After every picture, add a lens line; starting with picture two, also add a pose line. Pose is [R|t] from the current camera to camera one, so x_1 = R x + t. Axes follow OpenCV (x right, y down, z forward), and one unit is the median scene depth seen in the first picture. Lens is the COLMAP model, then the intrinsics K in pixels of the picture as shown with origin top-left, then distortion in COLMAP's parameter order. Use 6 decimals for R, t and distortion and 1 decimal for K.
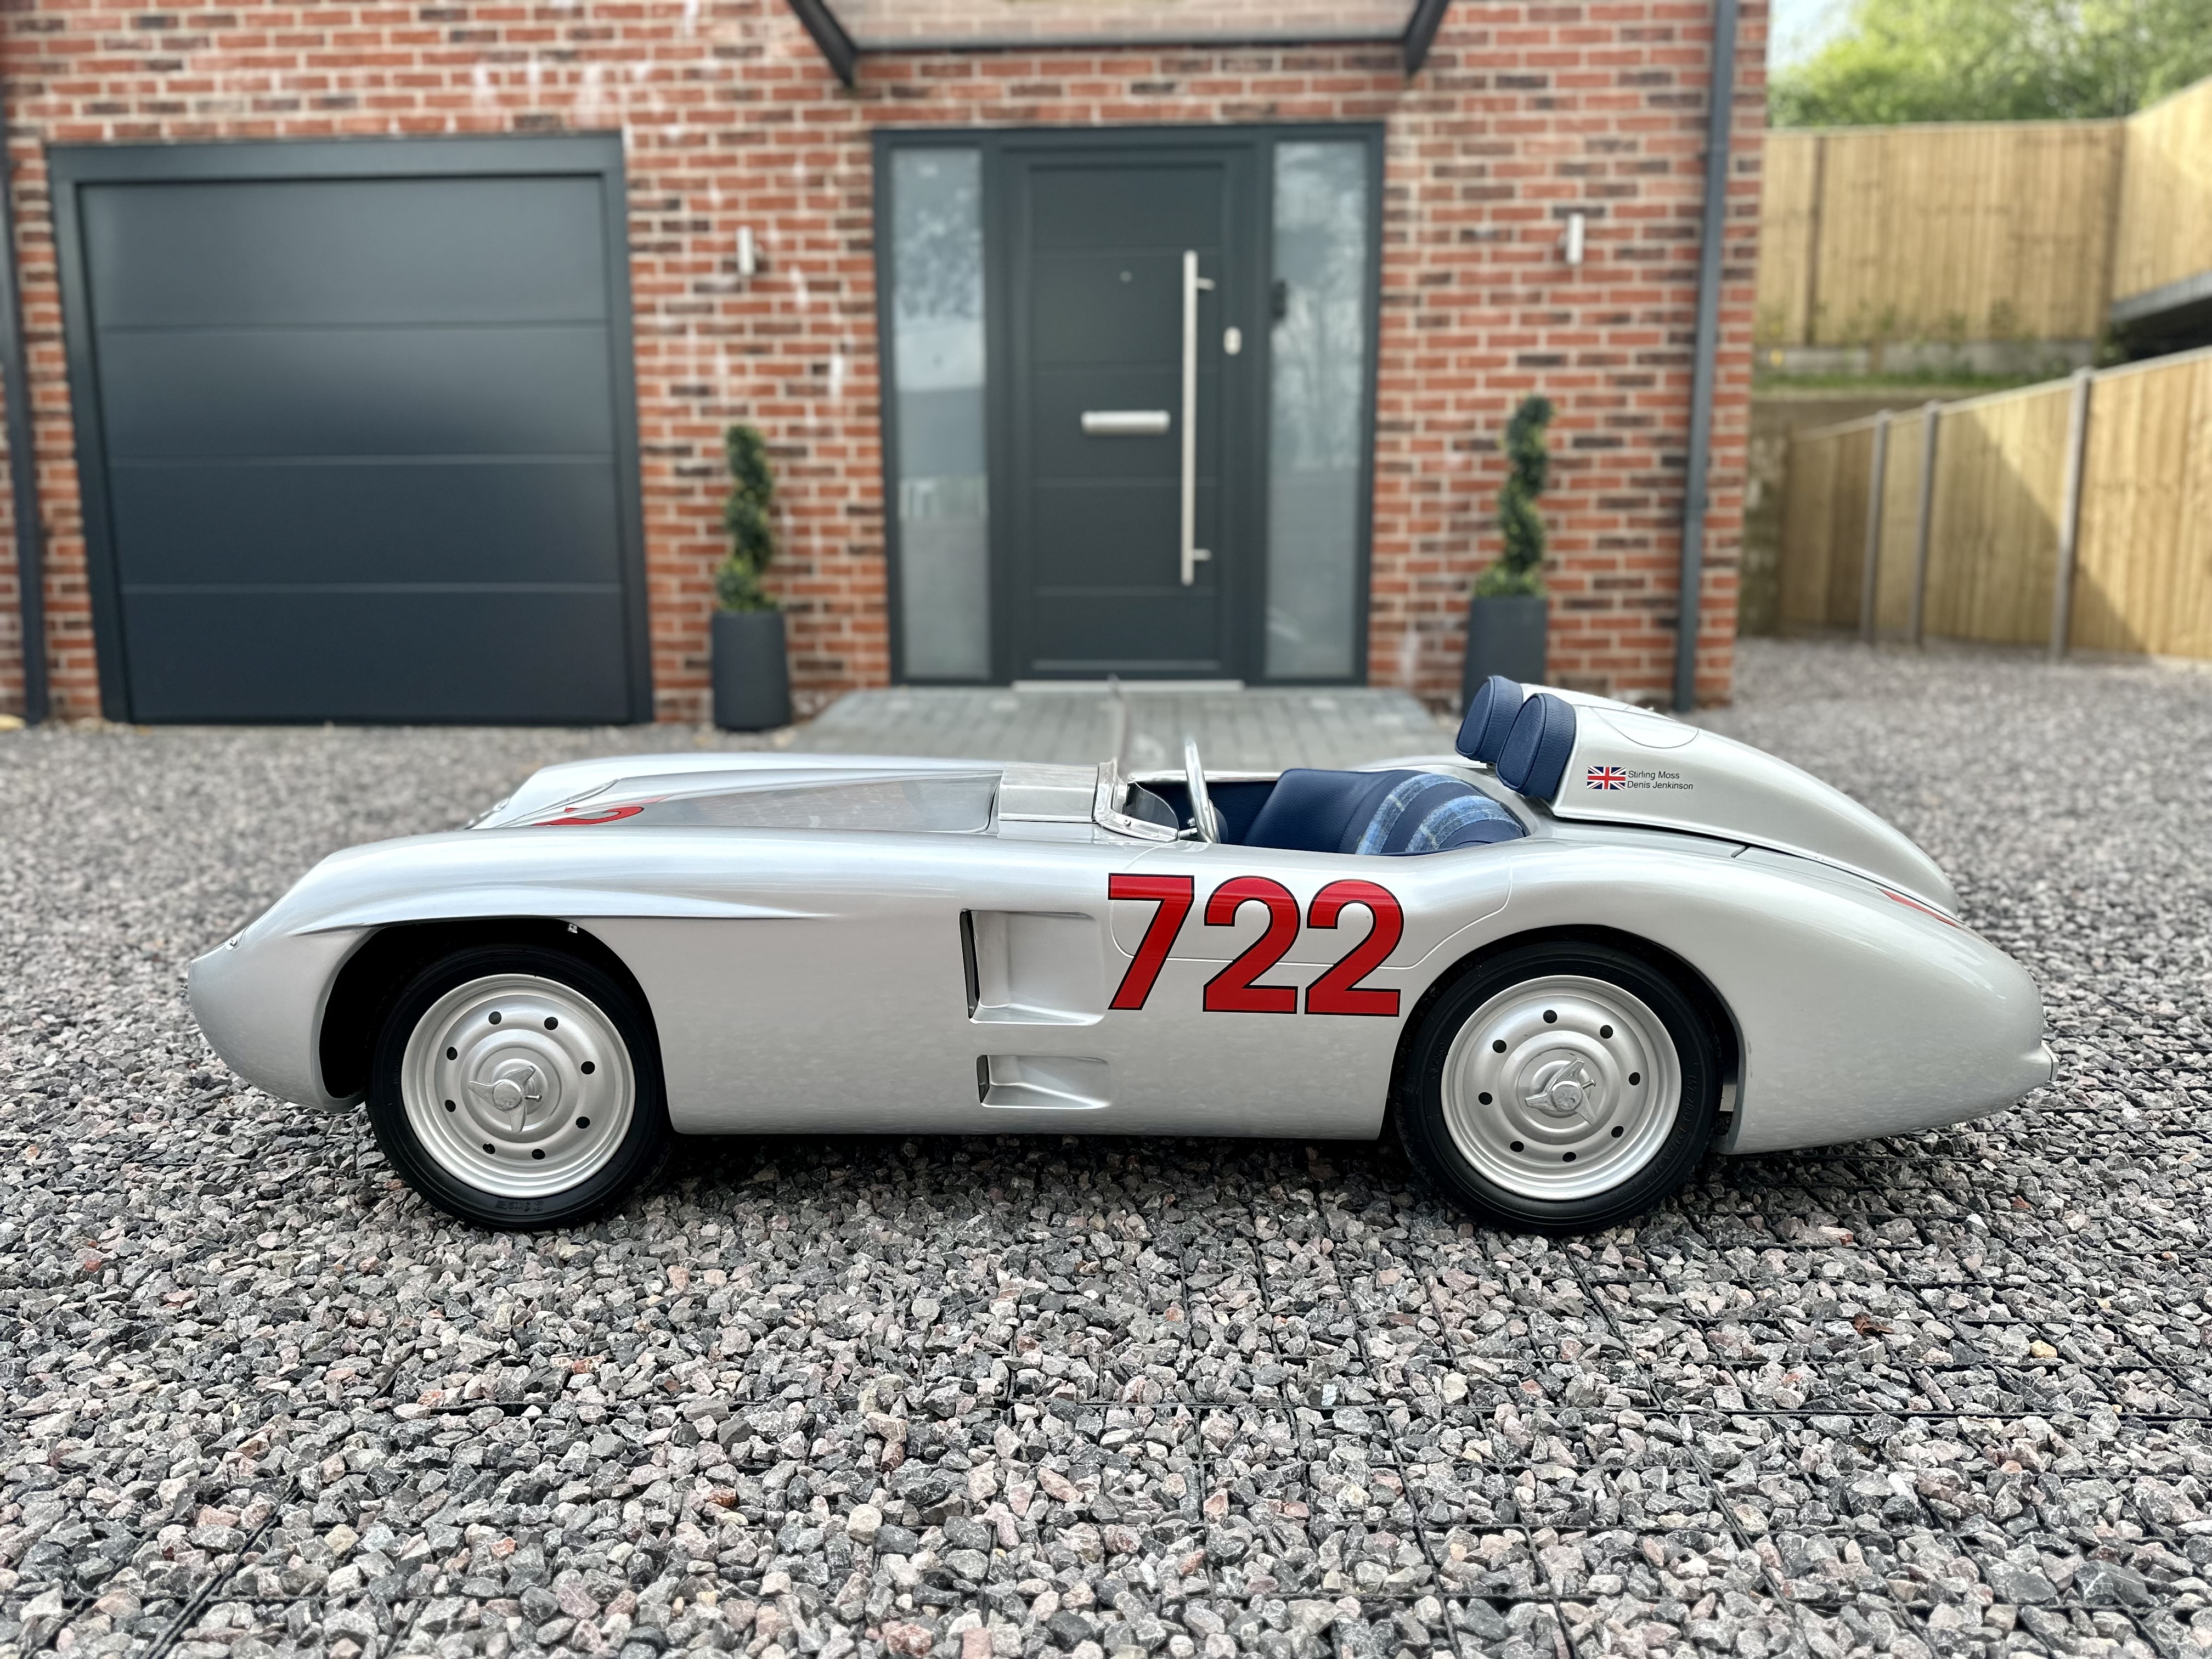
lens RADIAL K [[1549.5, 0, 1105.2], [0, 1549.5, 811.3], [0, 0, 1]] dist [0.002408, -0.015006]
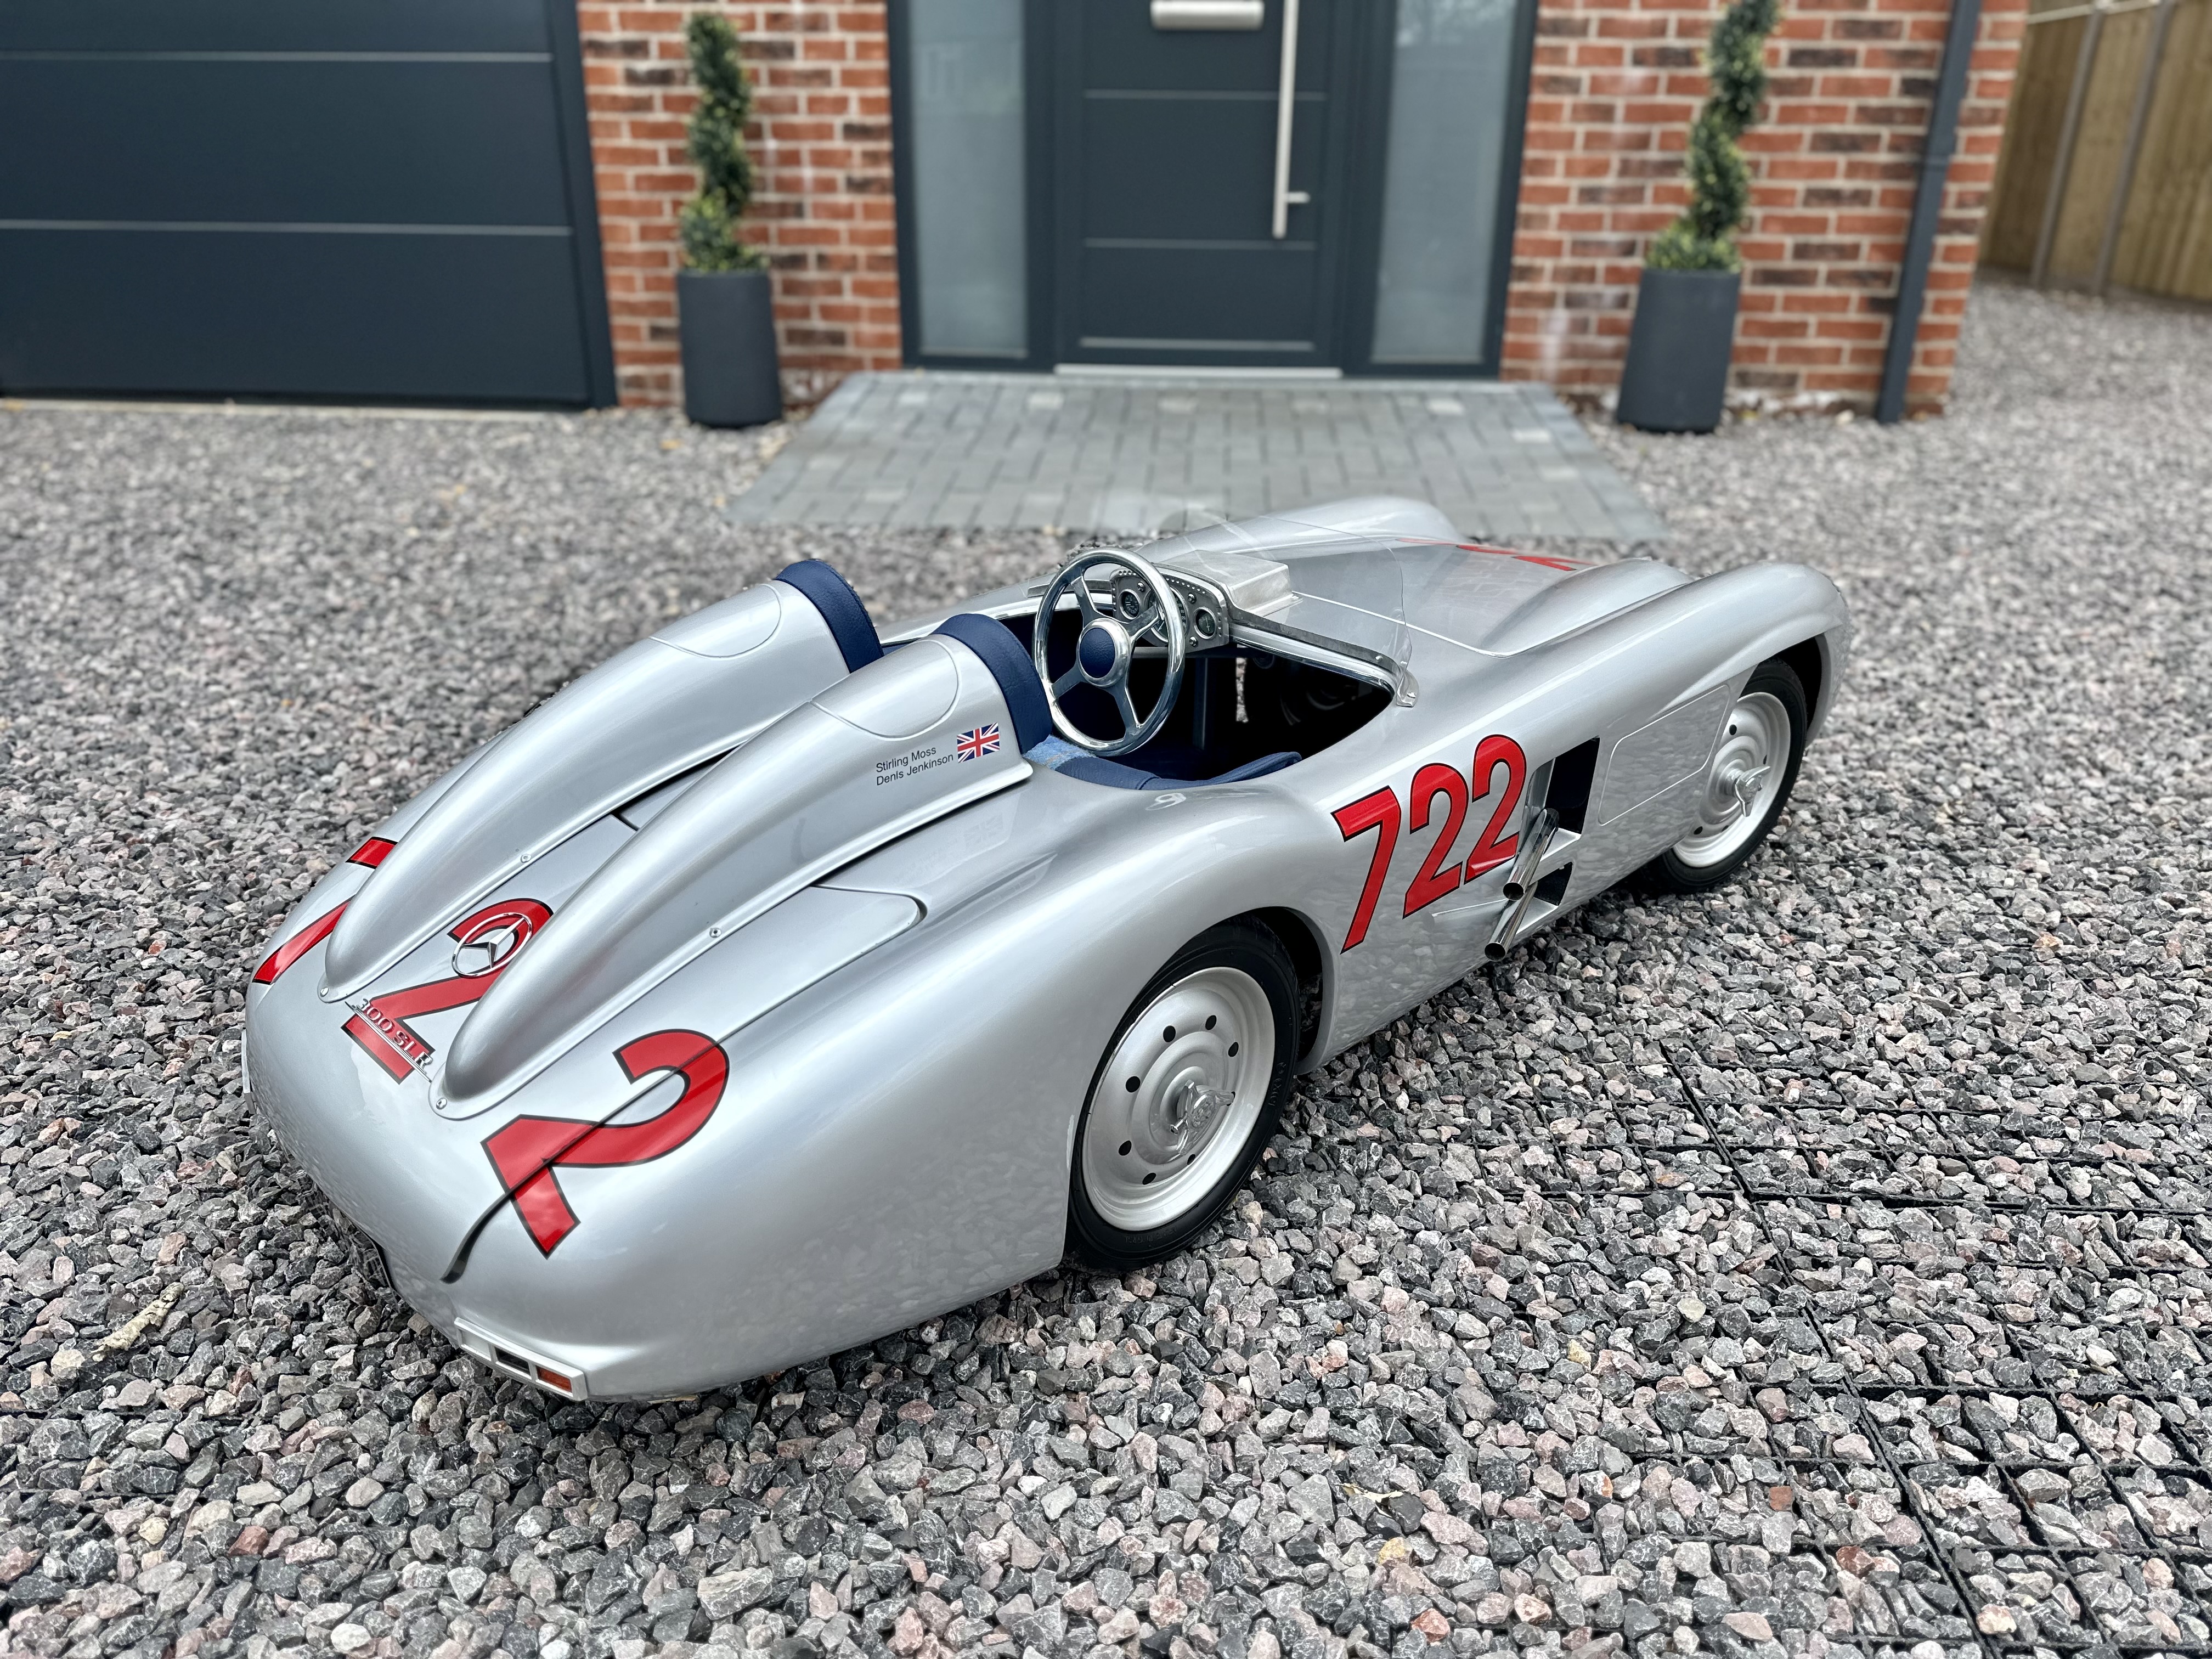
lens RADIAL K [[1549.5, 0, 1096.2], [0, 1549.5, 821.8], [0, 0, 1]] dist [0.002408, -0.015006]
pose [[0.999498, 0.026132, -0.017924, -0.074563], [-0.020742, 0.967141, 0.253392, -0.250109], [0.023957, -0.252893, 0.967198, 0.677970]]
